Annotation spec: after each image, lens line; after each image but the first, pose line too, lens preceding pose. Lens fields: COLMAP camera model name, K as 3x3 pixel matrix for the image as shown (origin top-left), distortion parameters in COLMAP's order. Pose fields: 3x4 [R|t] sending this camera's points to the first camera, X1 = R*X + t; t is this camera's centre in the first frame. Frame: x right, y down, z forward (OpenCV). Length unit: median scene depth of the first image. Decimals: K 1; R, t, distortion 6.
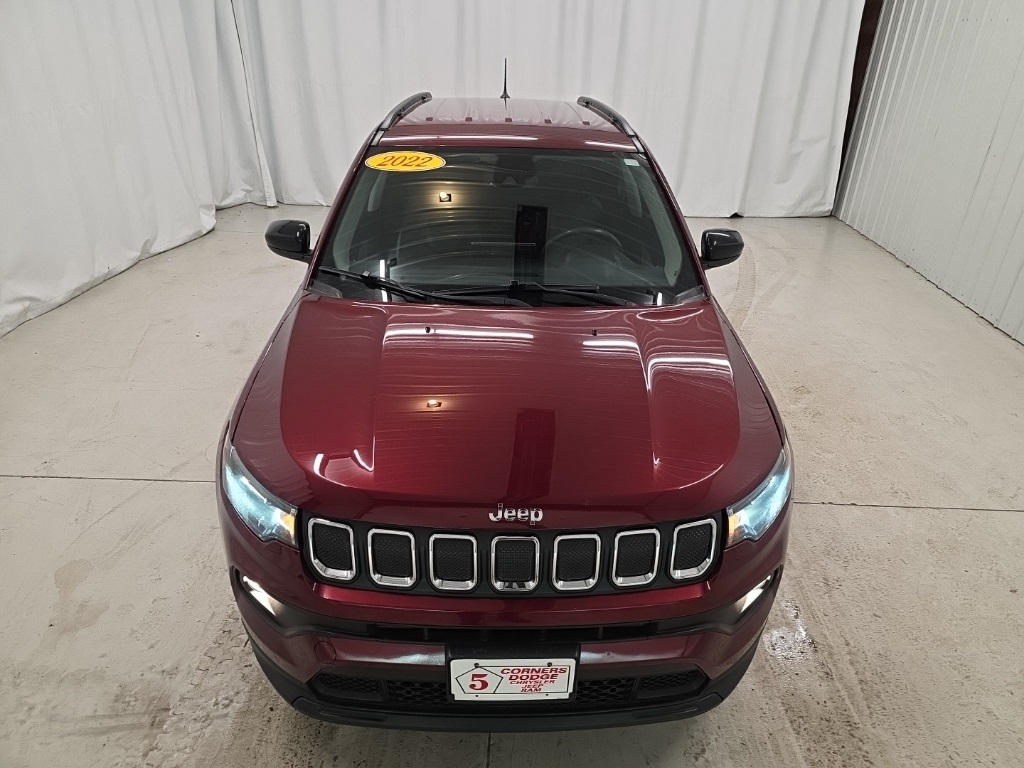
lens RADIAL K [[683.6, 0, 512.5], [0, 683.6, 396.4], [0, 0, 1]] dist [0.028344, -0.024935]
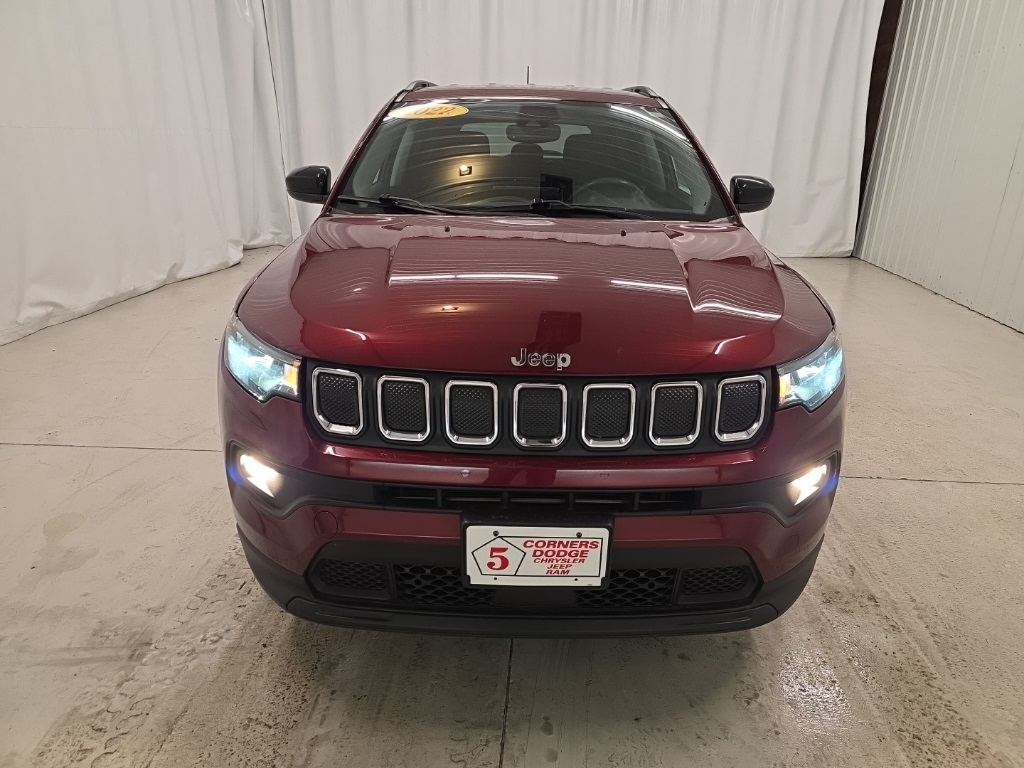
lens RADIAL K [[682.0, 0, 512.0], [0, 682.0, 384.0], [0, 0, 1]] dist [0.049484, -0.046050]
pose [[0.999591, 0.003840, -0.028327, -0.005559], [-0.007463, 0.991625, -0.128935, 0.230965], [0.027595, 0.129094, 0.991248, 0.079590]]
